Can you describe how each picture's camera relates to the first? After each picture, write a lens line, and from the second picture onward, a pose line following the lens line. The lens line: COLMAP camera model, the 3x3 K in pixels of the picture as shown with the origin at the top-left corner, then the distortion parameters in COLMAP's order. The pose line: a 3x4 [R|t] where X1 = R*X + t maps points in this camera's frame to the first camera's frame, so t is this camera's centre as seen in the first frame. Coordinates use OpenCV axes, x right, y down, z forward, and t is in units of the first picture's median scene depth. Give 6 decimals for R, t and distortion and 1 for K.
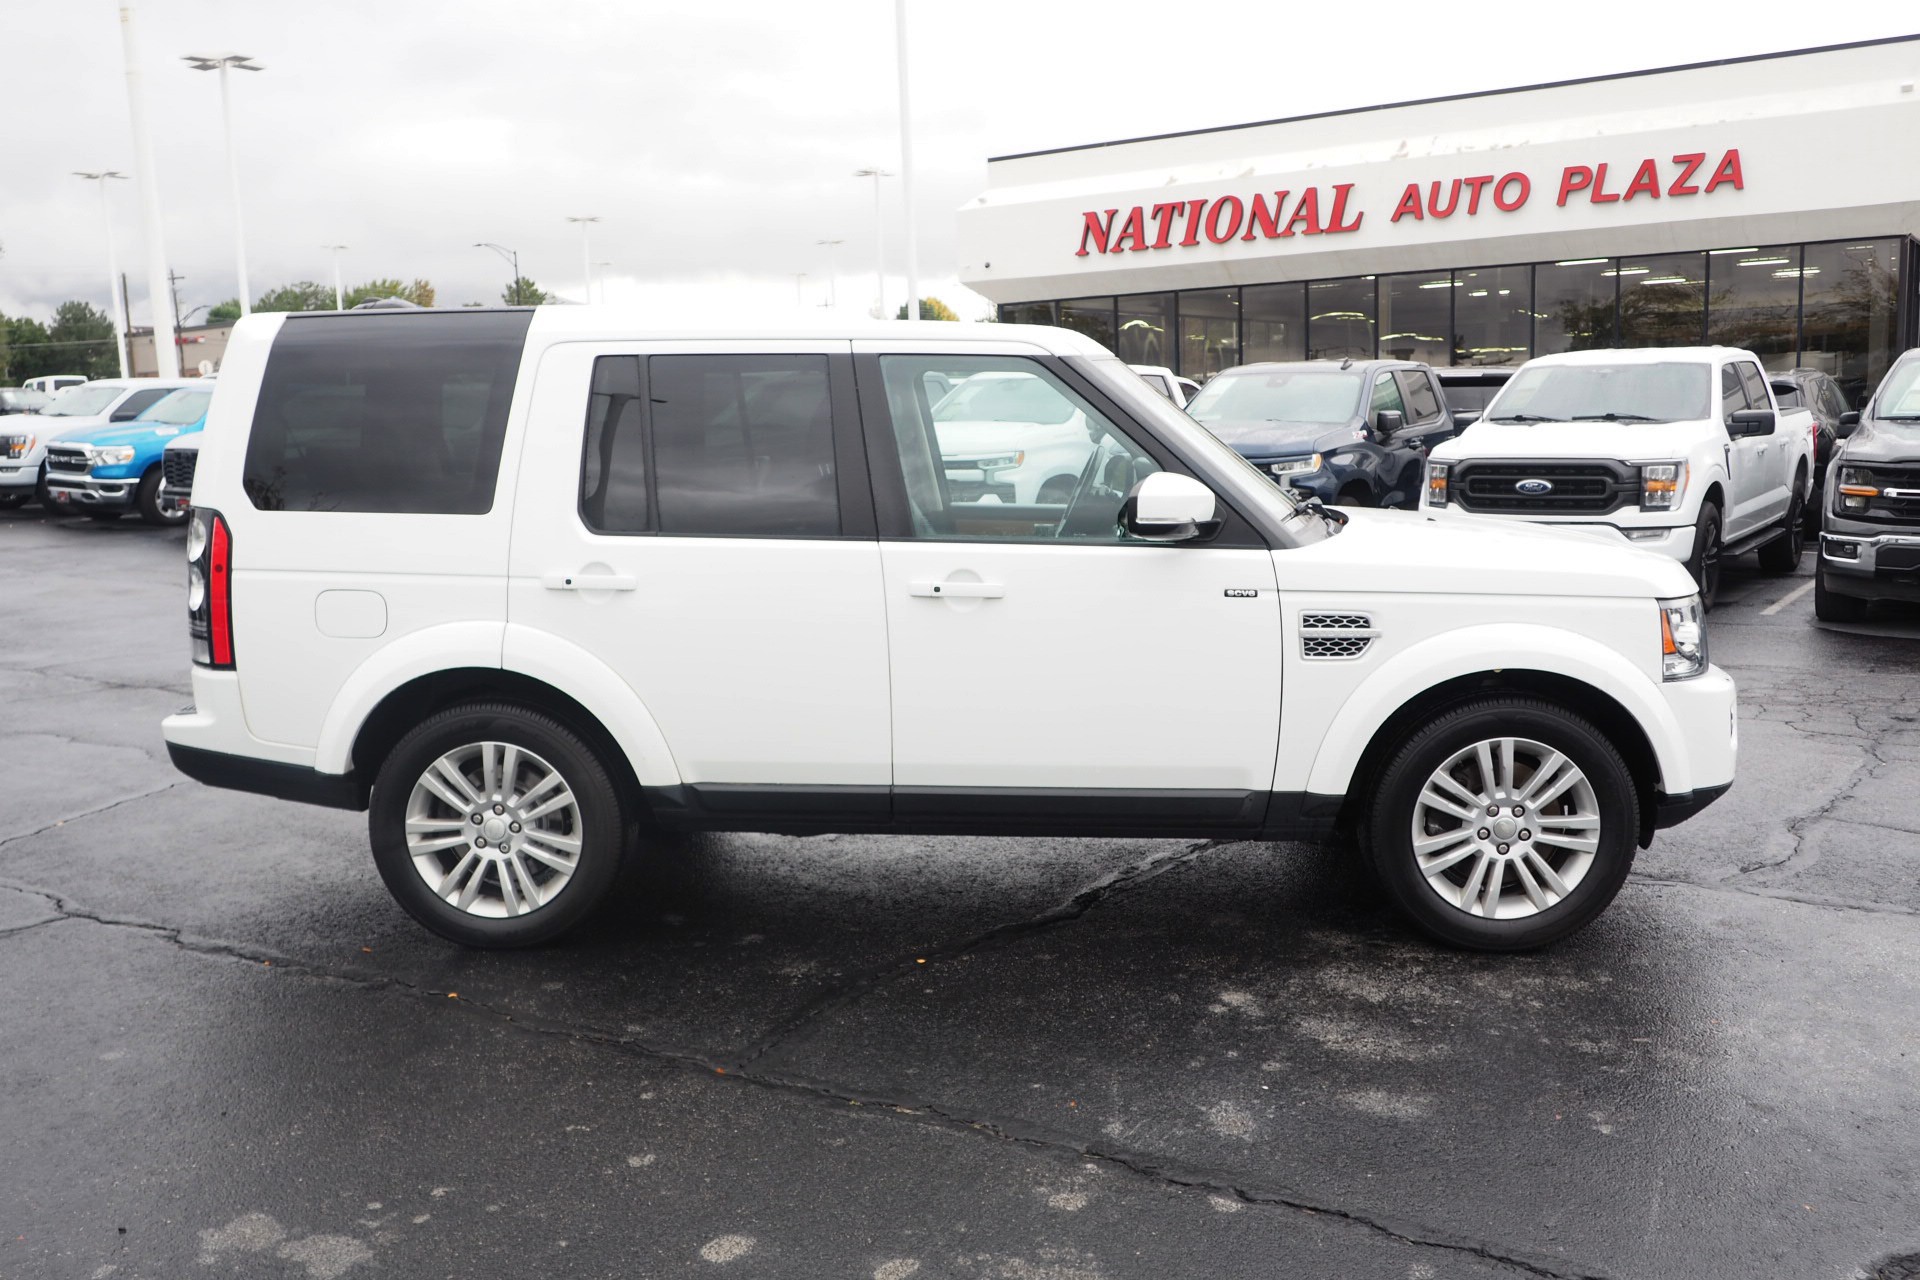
lens RADIAL K [[1655.0, 0, 960.0], [0, 1655.0, 640.0], [0, 0, 1]] dist [-0.003811, -0.003302]
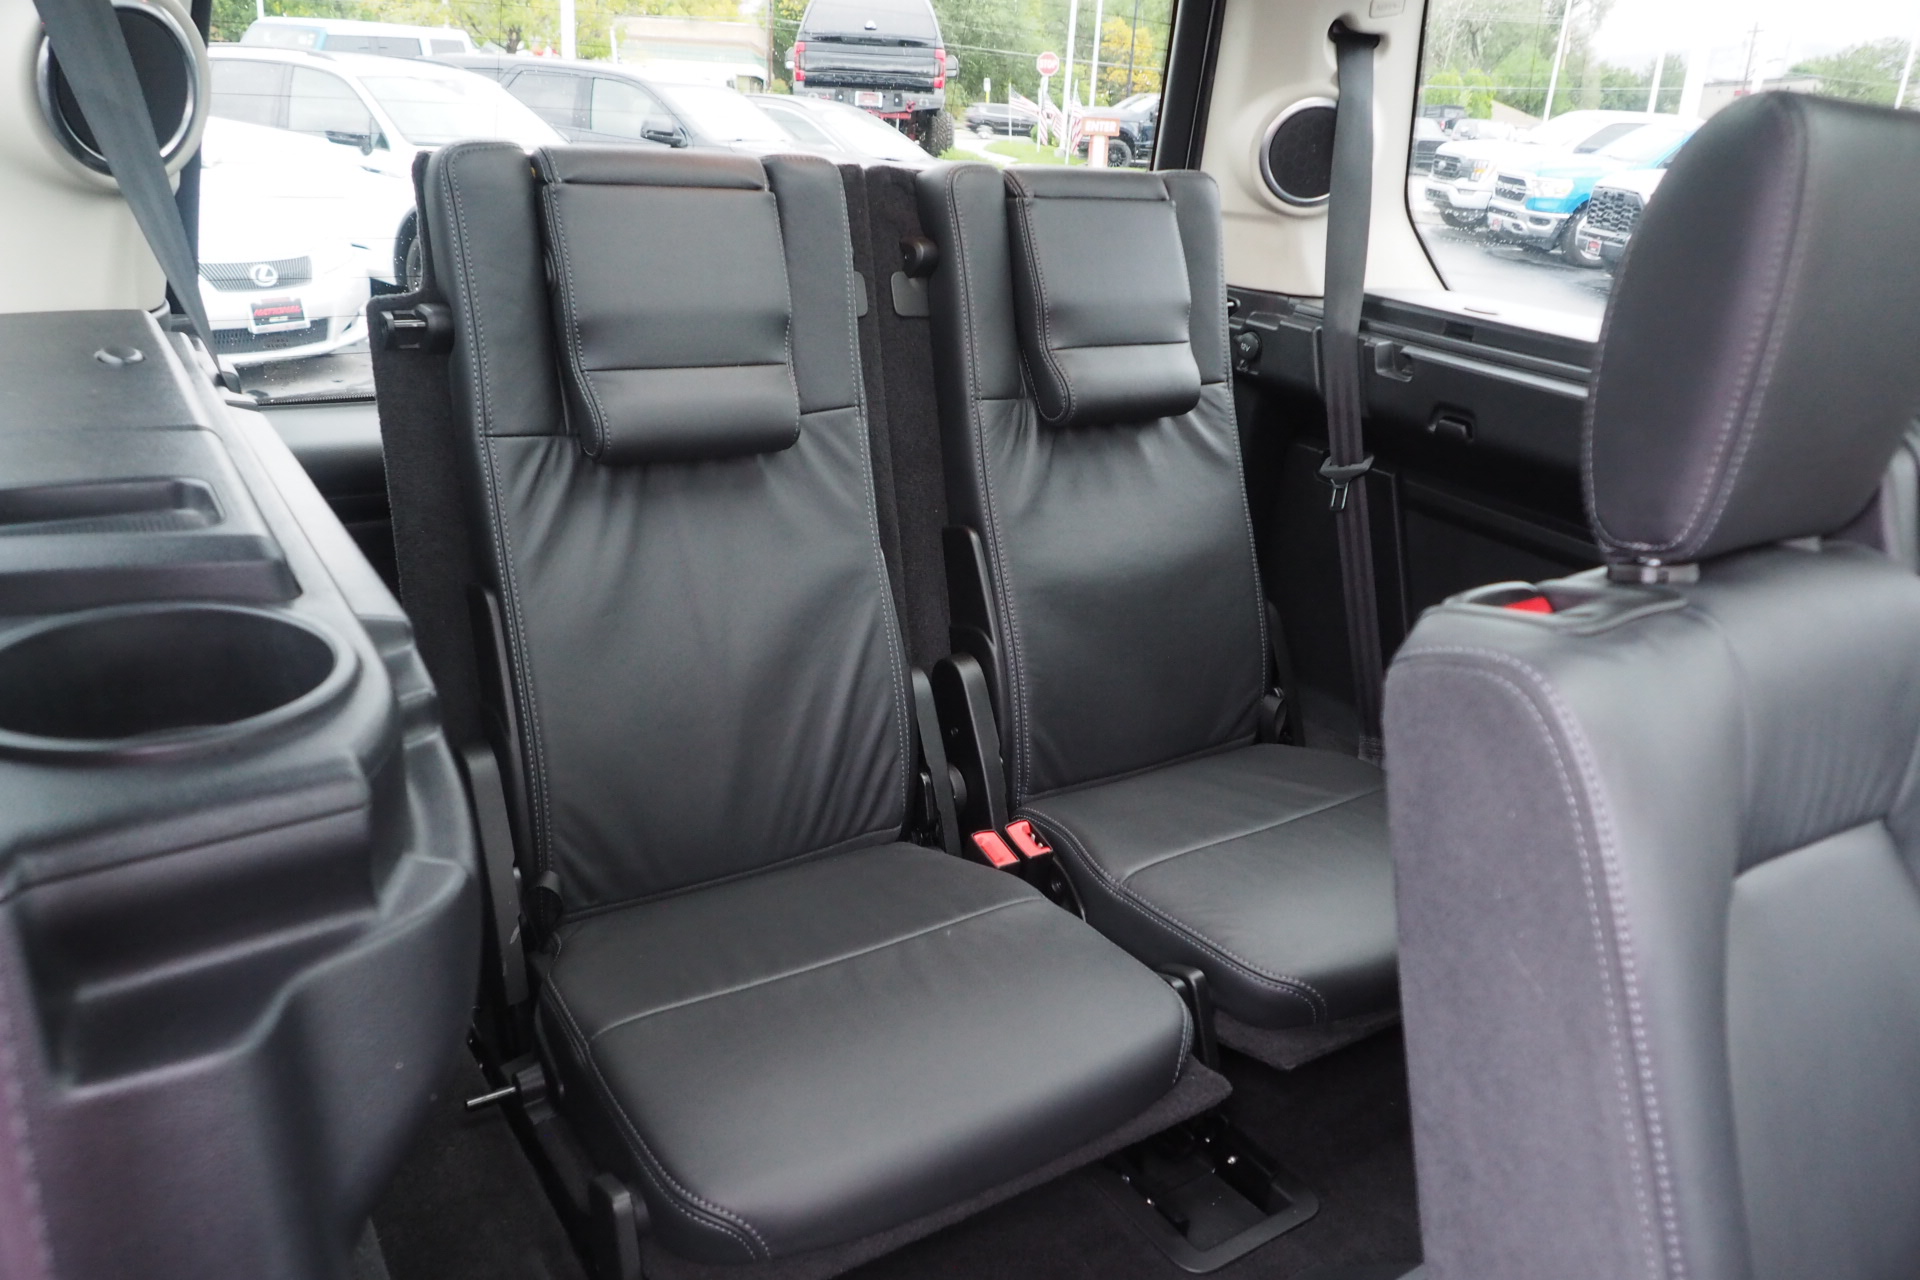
lens RADIAL K [[1356.1, 0, 960.0], [0, 1356.1, 640.0], [0, 0, 1]] dist [-0.030754, 0.008532]
pose [[0.588265, 0.339364, -0.734014, -0.189918], [-0.180280, 0.939875, 0.290058, -0.127962], [0.788316, -0.038303, 0.614077, 1.036043]]
